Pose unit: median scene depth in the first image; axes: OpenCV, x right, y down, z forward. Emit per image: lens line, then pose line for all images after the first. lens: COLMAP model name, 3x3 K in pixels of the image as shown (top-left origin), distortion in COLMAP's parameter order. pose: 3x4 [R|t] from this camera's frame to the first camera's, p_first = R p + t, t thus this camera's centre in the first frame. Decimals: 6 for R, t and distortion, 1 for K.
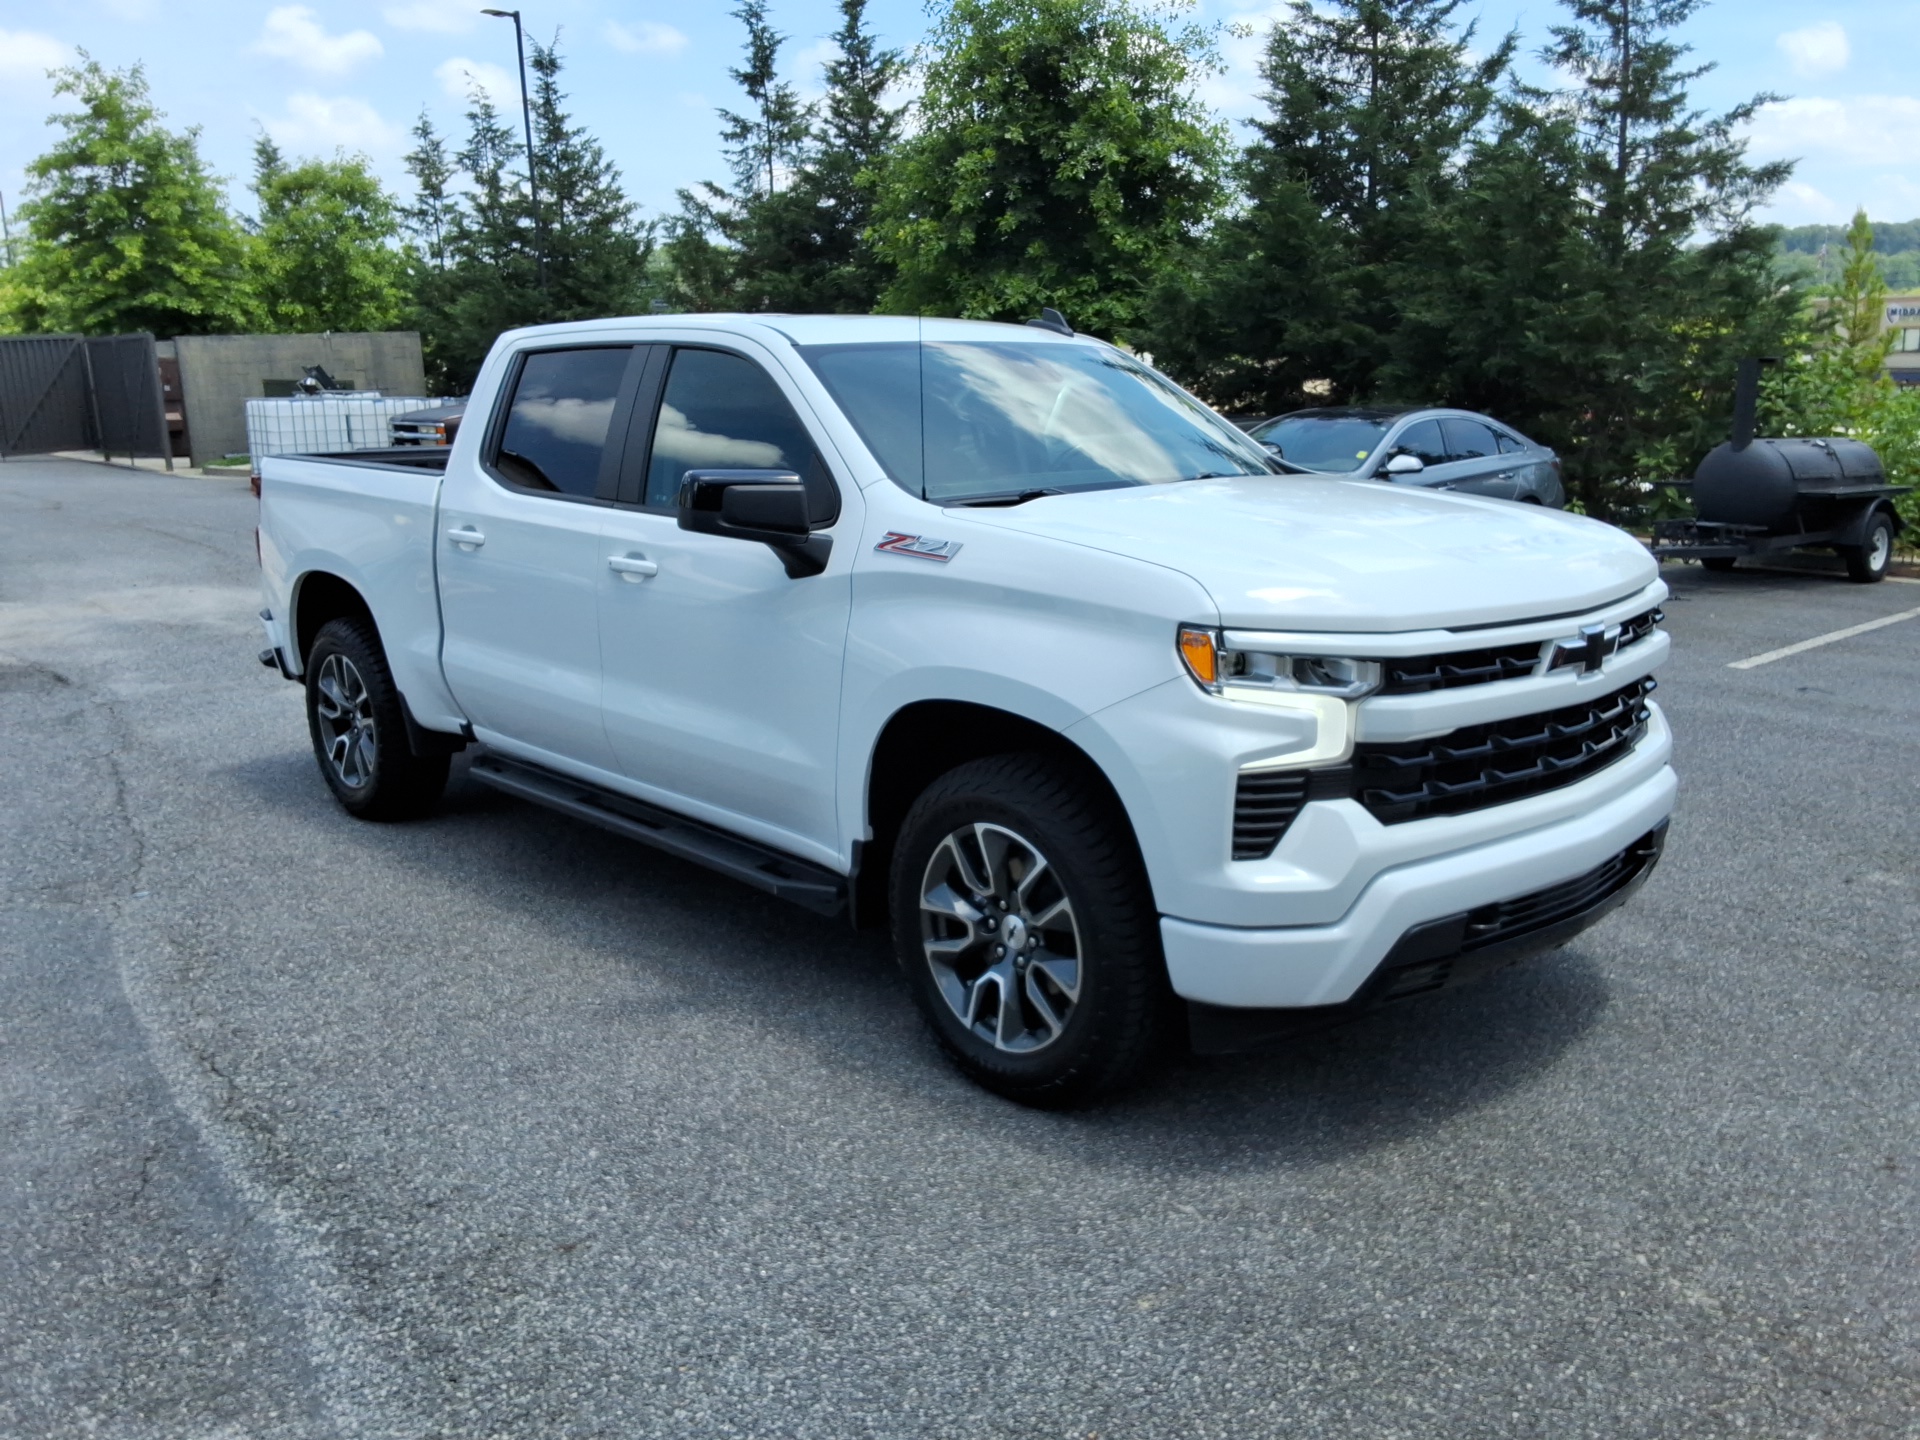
lens RADIAL K [[1543.9, 0, 972.5], [0, 1543.9, 716.0], [0, 0, 1]] dist [0.110506, -0.167725]
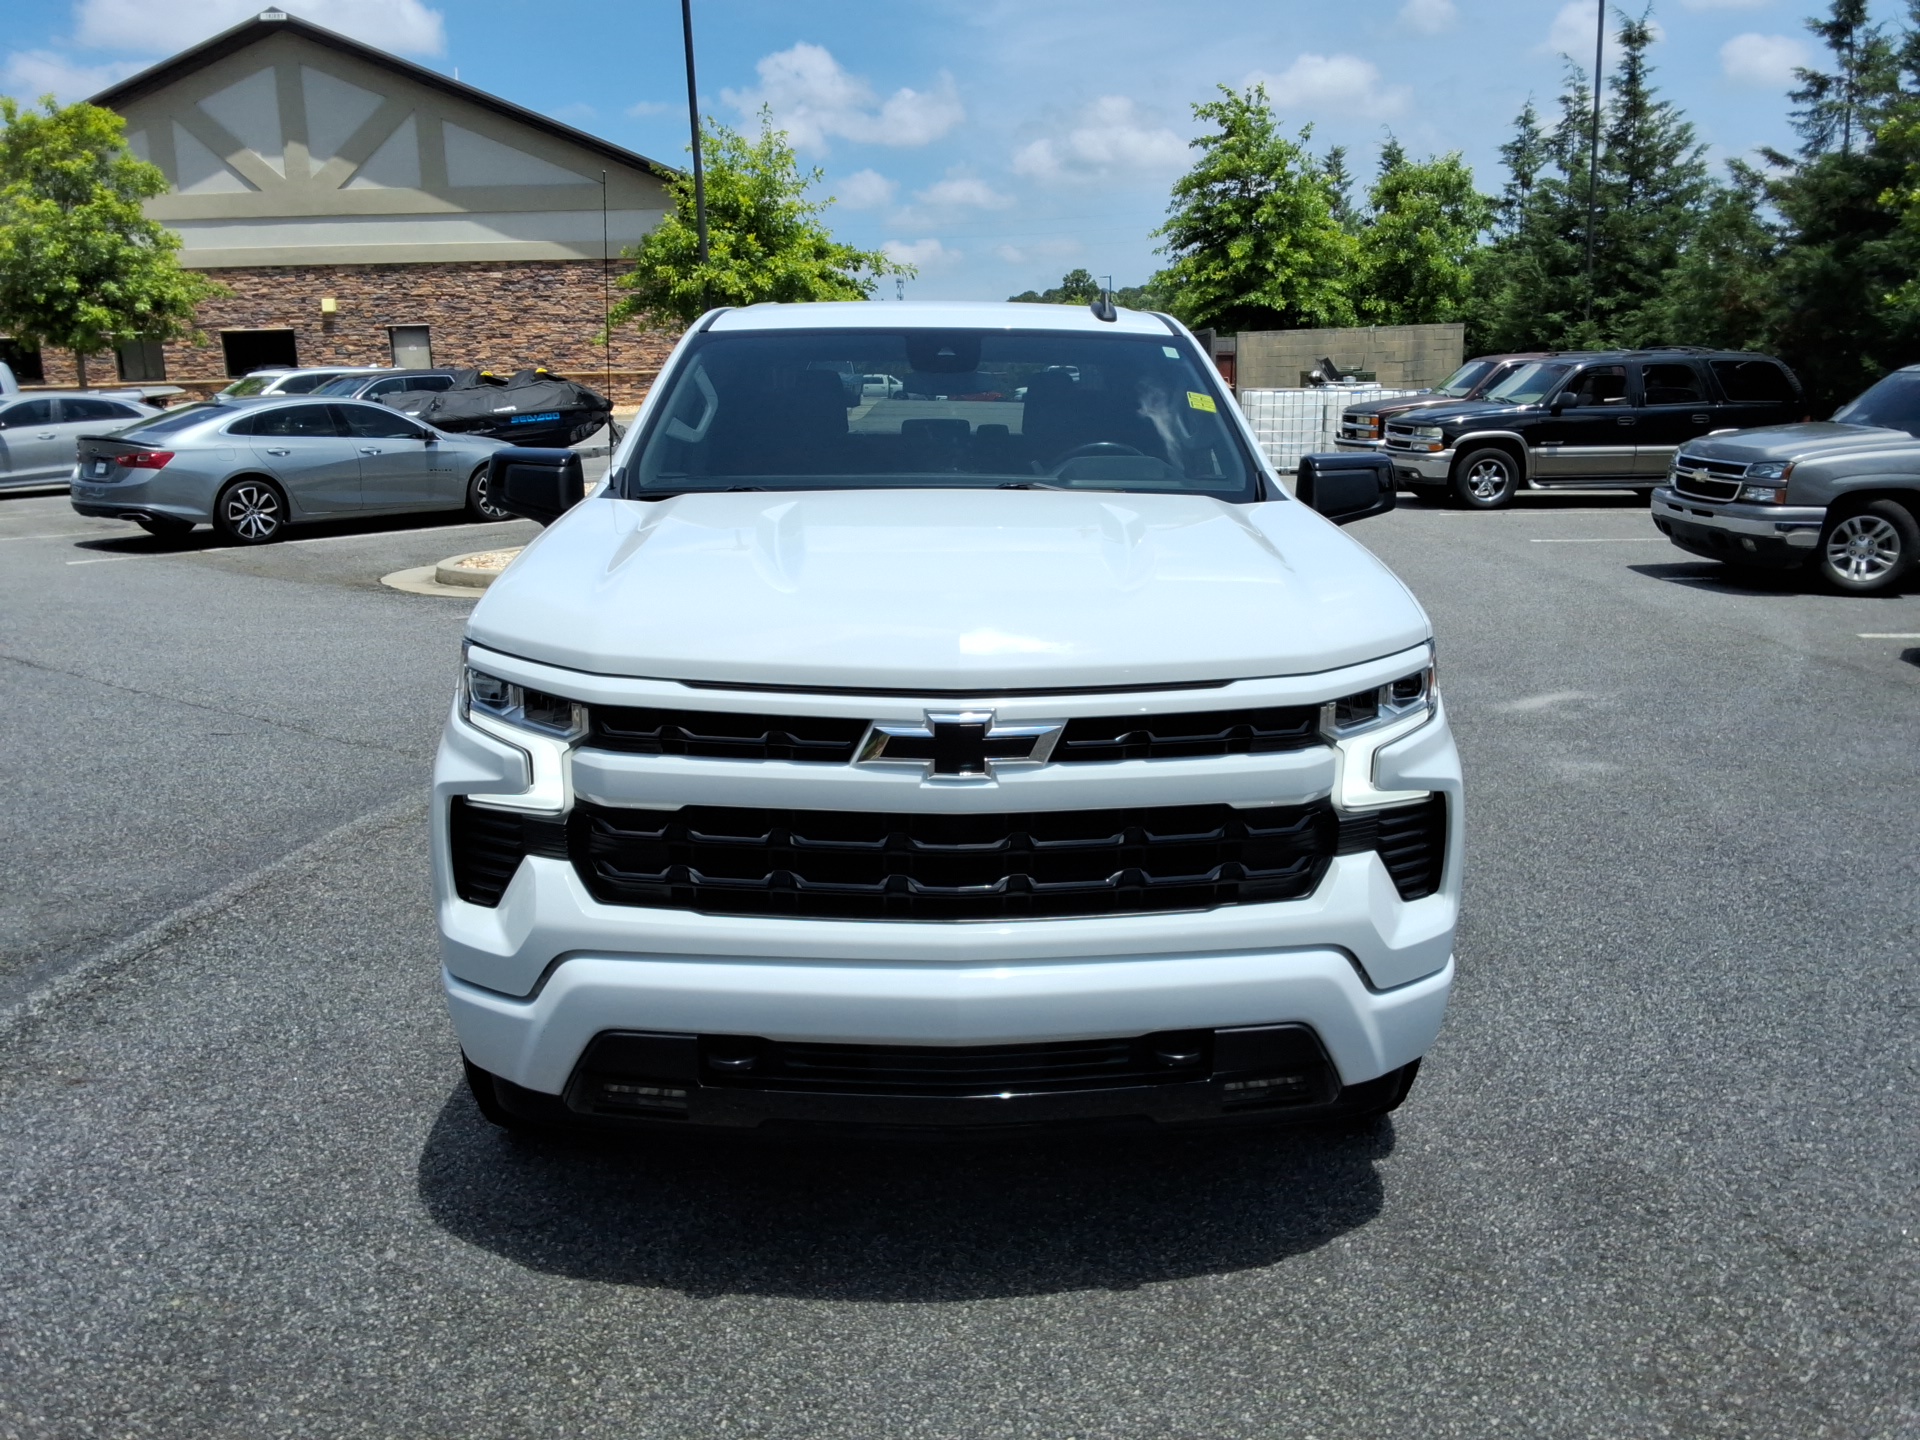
lens RADIAL K [[1543.9, 0, 978.7], [0, 1543.9, 701.5], [0, 0, 1]] dist [0.110506, -0.167725]
pose [[0.750630, 0.149573, -0.643570, 0.160979], [-0.151957, 0.987010, 0.052157, -0.018983], [0.643011, 0.058644, 0.763608, 0.082398]]
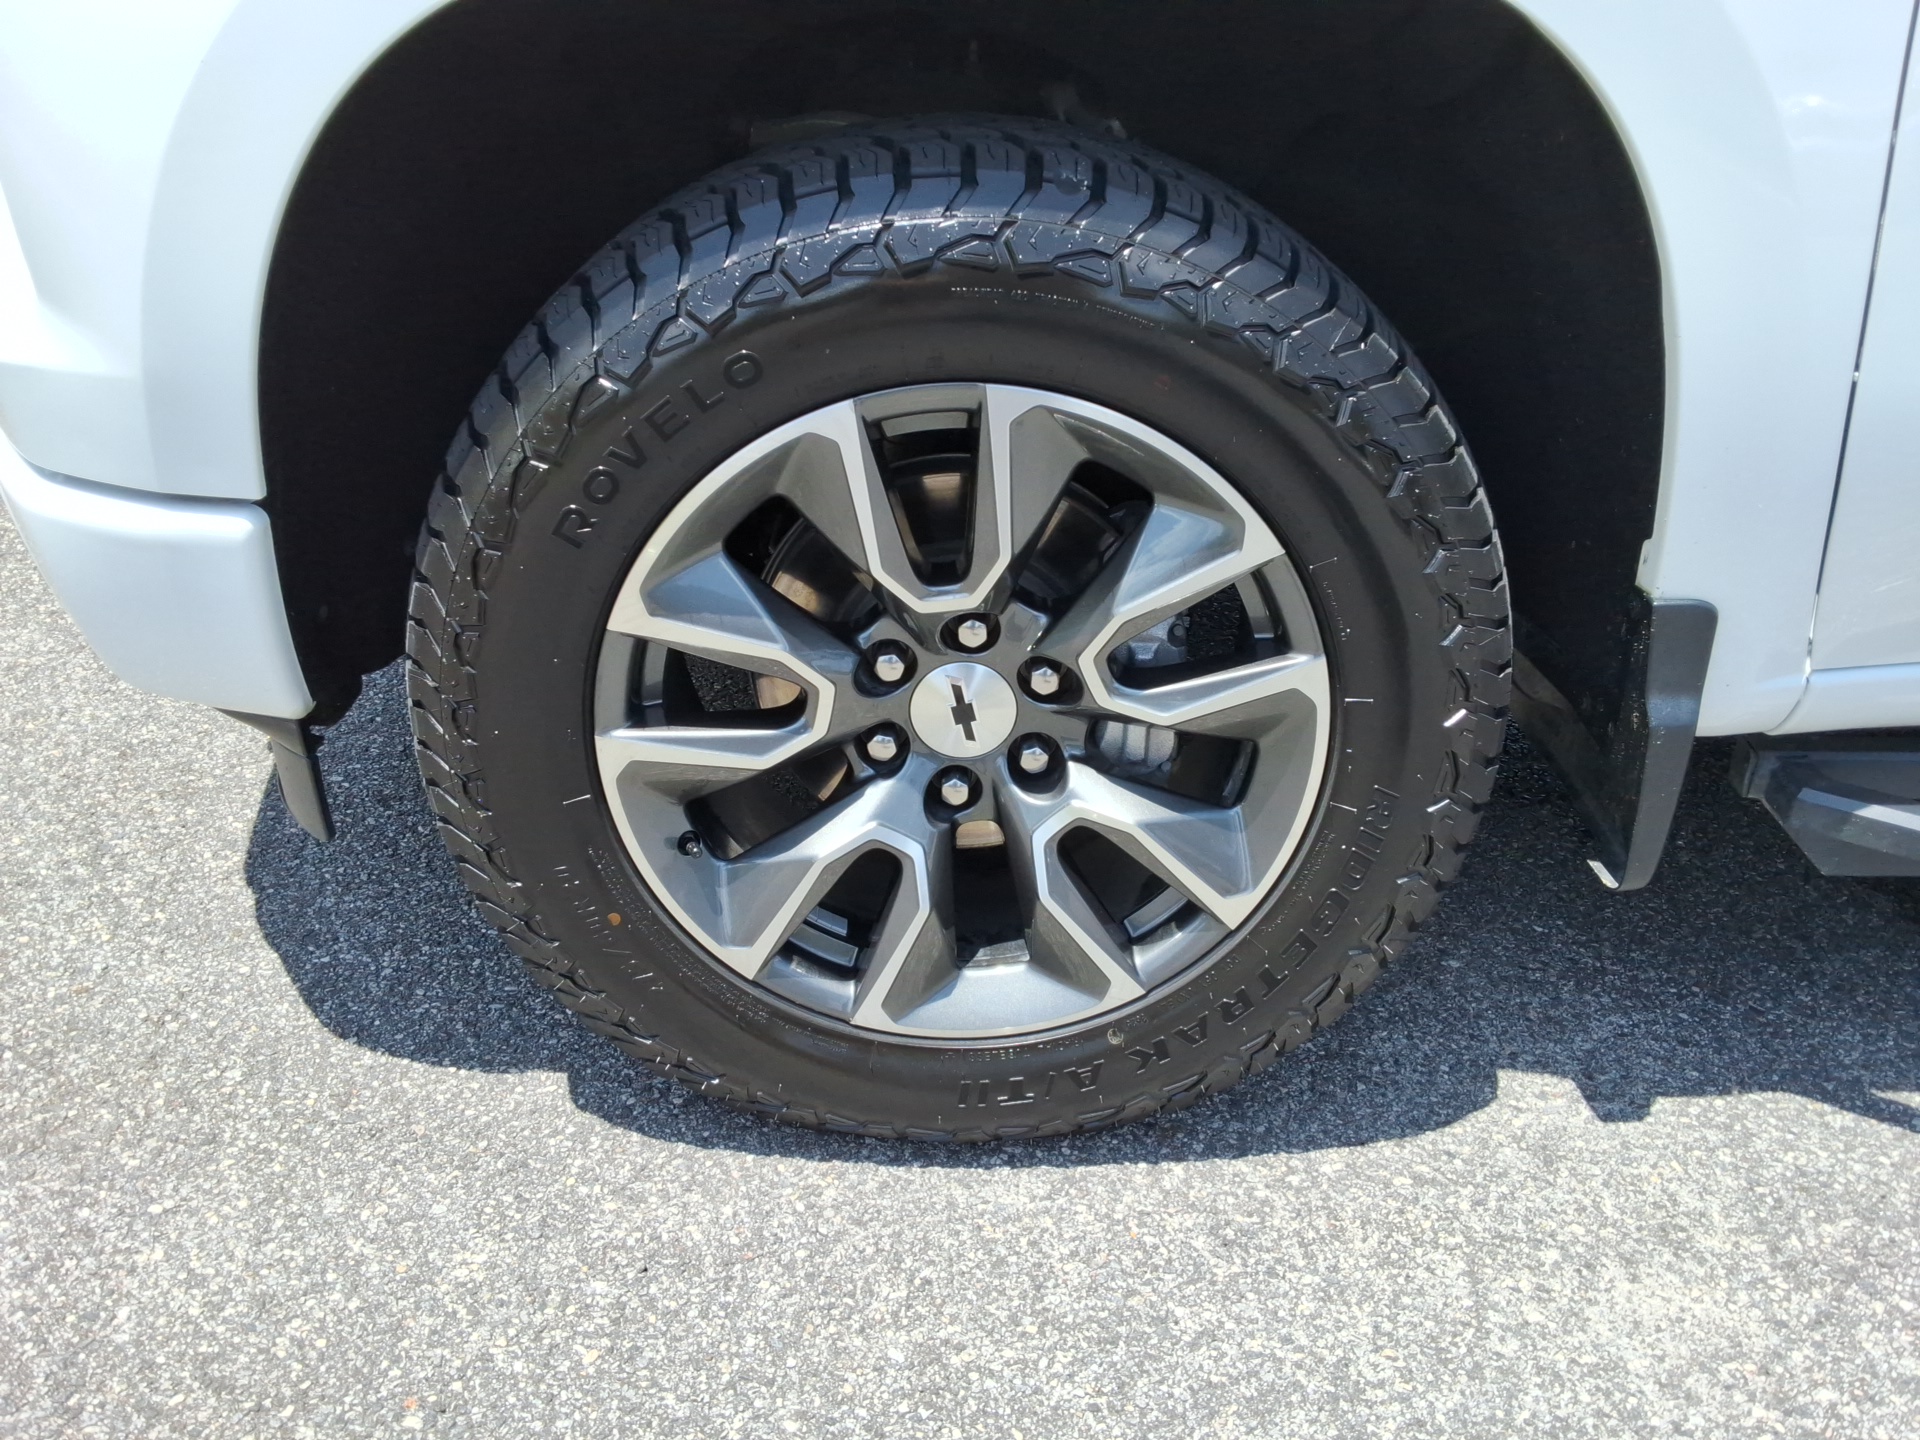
lens RADIAL K [[1543.9, 0, 977.4], [0, 1543.9, 706.0], [0, 0, 1]] dist [0.110506, -0.167725]
pose [[-0.670334, 0.329046, -0.665117, 0.118314], [-0.182198, 0.795894, 0.577371, -0.025057], [0.719344, 0.508215, -0.473563, 0.289724]]
